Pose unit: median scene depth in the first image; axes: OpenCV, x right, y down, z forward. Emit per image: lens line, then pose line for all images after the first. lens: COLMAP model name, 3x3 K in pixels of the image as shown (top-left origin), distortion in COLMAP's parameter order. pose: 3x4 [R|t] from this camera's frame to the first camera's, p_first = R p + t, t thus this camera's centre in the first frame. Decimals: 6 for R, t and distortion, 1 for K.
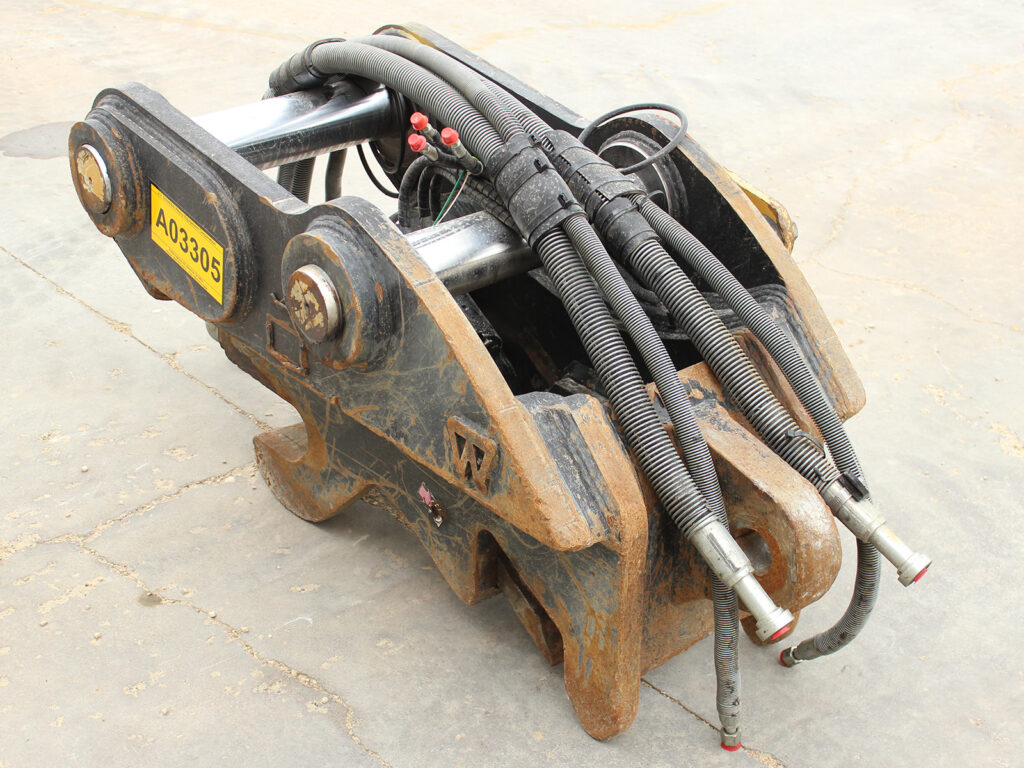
lens RADIAL K [[1521.8, 0, 536.8], [0, 1521.8, 409.7], [0, 0, 1]] dist [-0.035601, -0.005548]
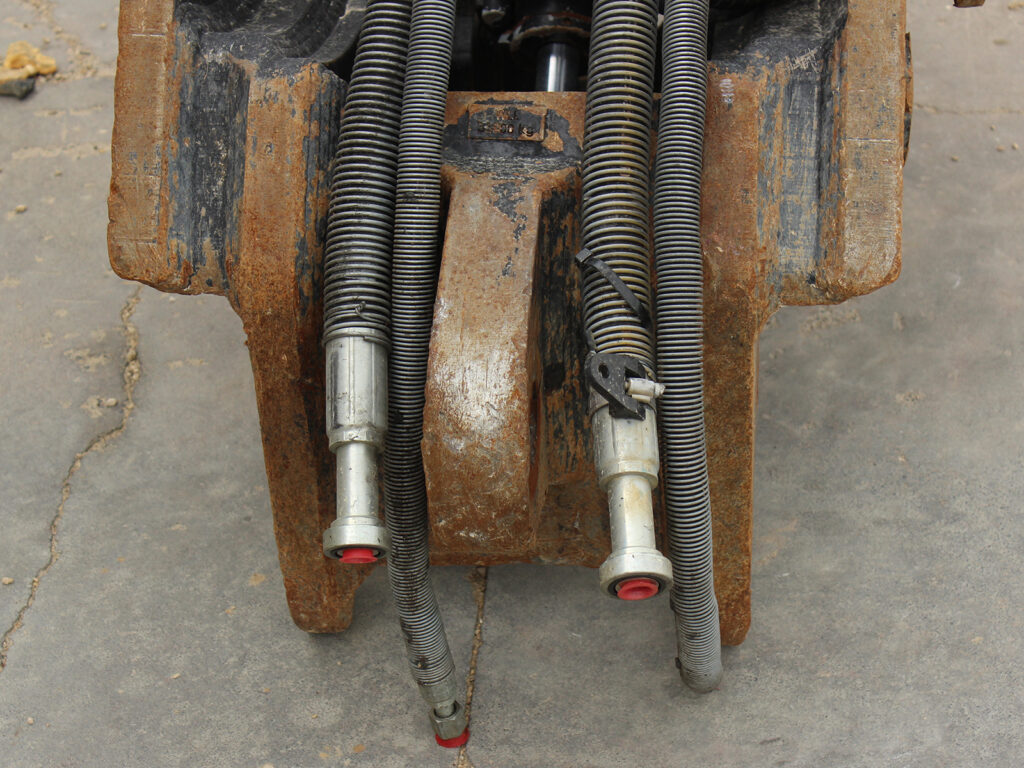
lens RADIAL K [[2419.2, 0, 534.1], [0, 2419.2, 412.1], [0, 0, 1]] dist [0.019117, 0.291652]
pose [[0.703794, 0.395878, -0.589877, 0.671125], [-0.302581, 0.918303, 0.255275, -0.145278], [0.642743, -0.001176, 0.766081, 0.318886]]
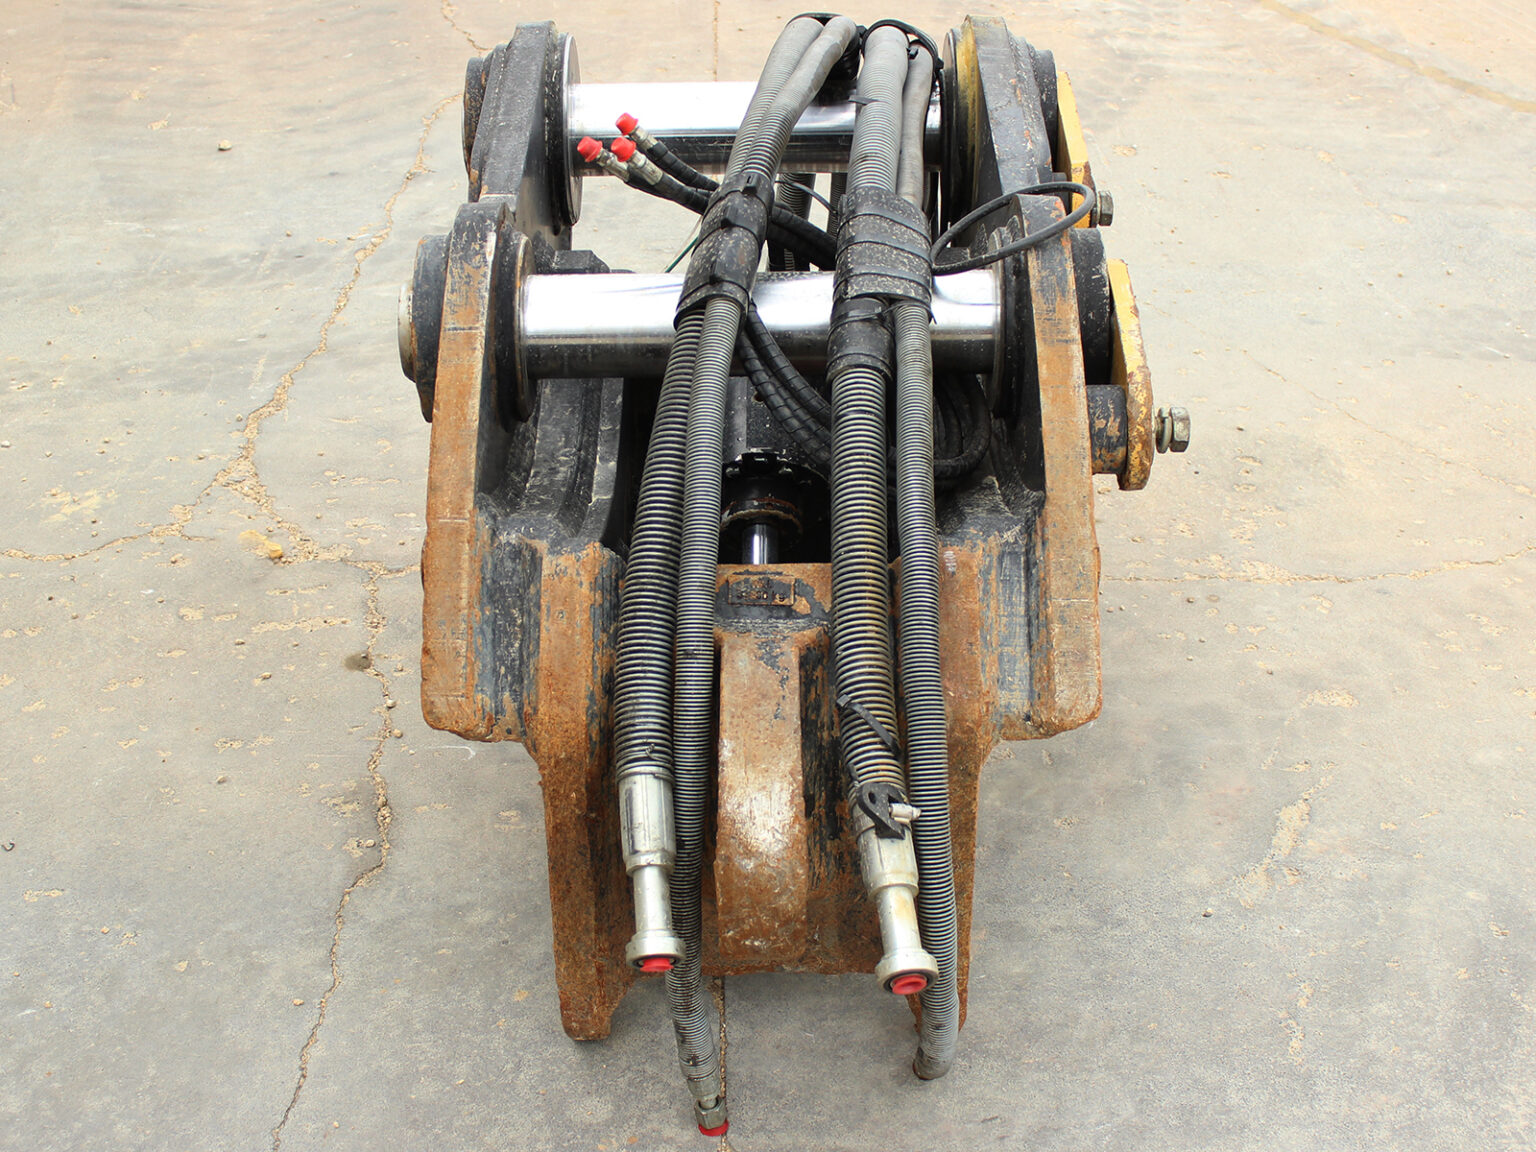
lens RADIAL K [[2202.1, 0, 763.7], [0, 2202.1, 577.8], [0, 0, 1]] dist [-0.096833, 0.090860]
pose [[0.765561, 0.306608, -0.565604, 0.633544], [-0.301380, 0.947620, 0.105769, -0.118449], [0.568407, 0.089490, 0.817866, 0.215641]]
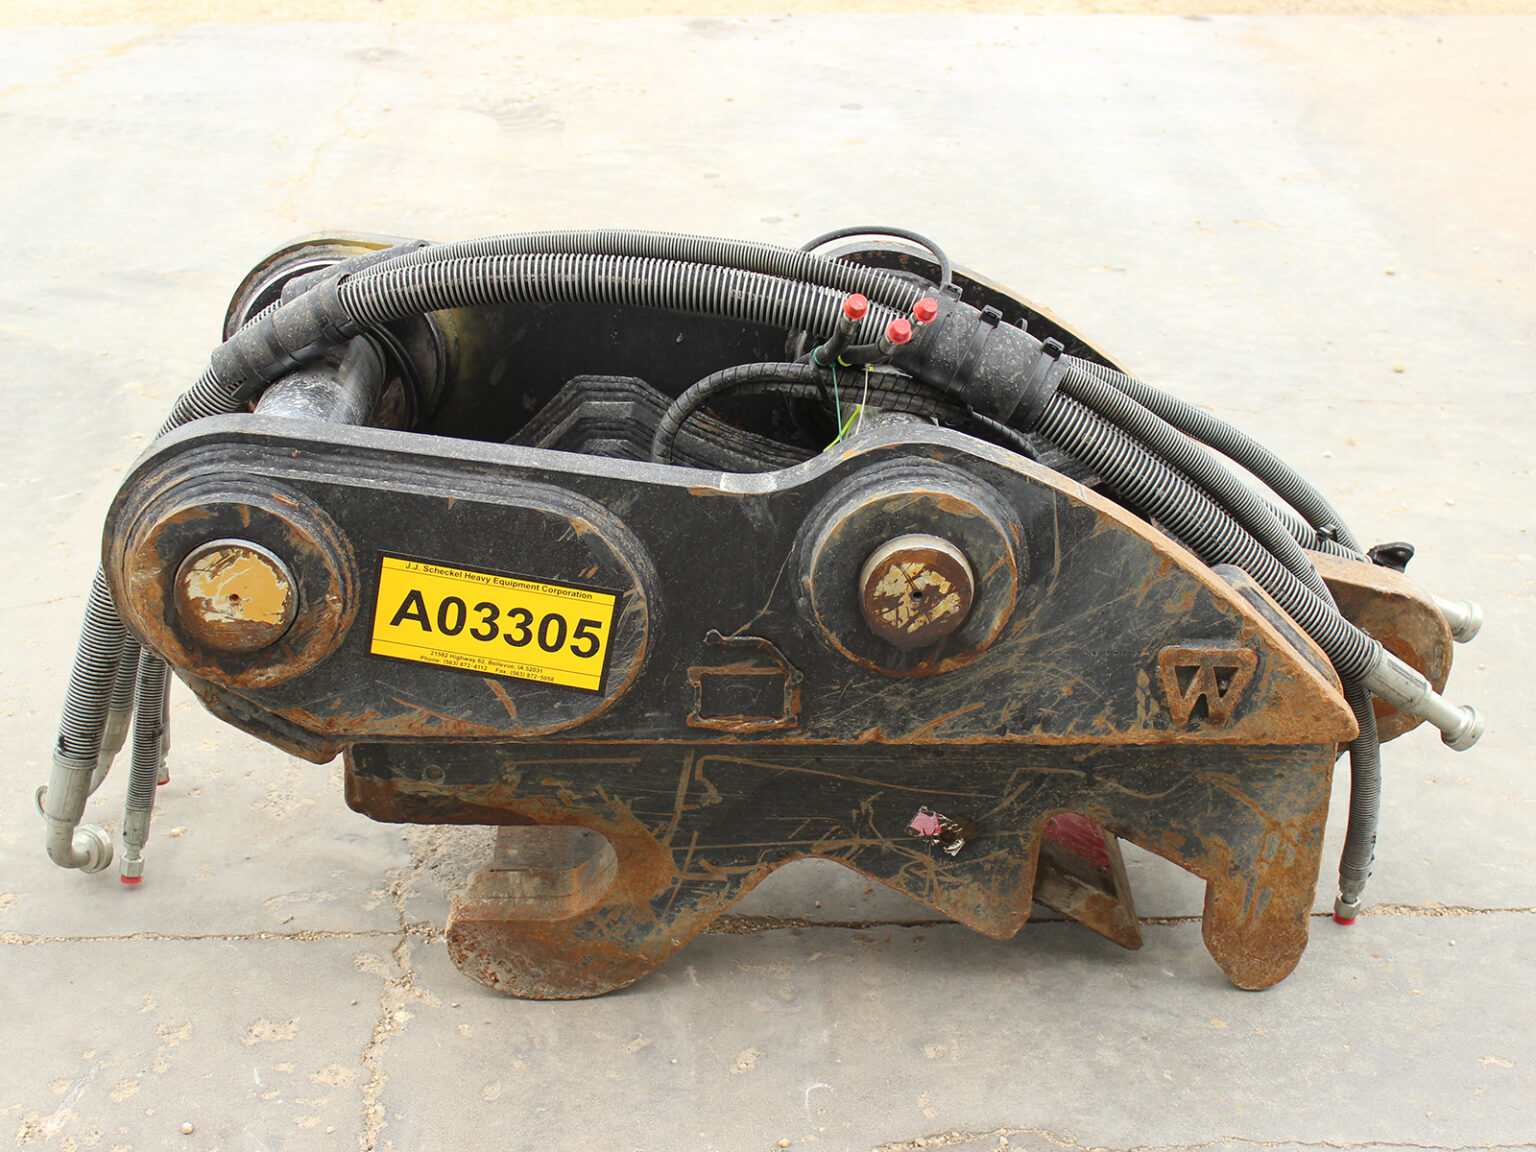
lens RADIAL K [[2146.2, 0, 800.8], [0, 2146.2, 626.9], [0, 0, 1]] dist [-0.085914, -0.017840]
pose [[0.636124, -0.361079, 0.681886, -0.831068], [0.373965, 0.917289, 0.136864, -0.203392], [-0.674905, 0.167939, 0.718540, 0.349050]]
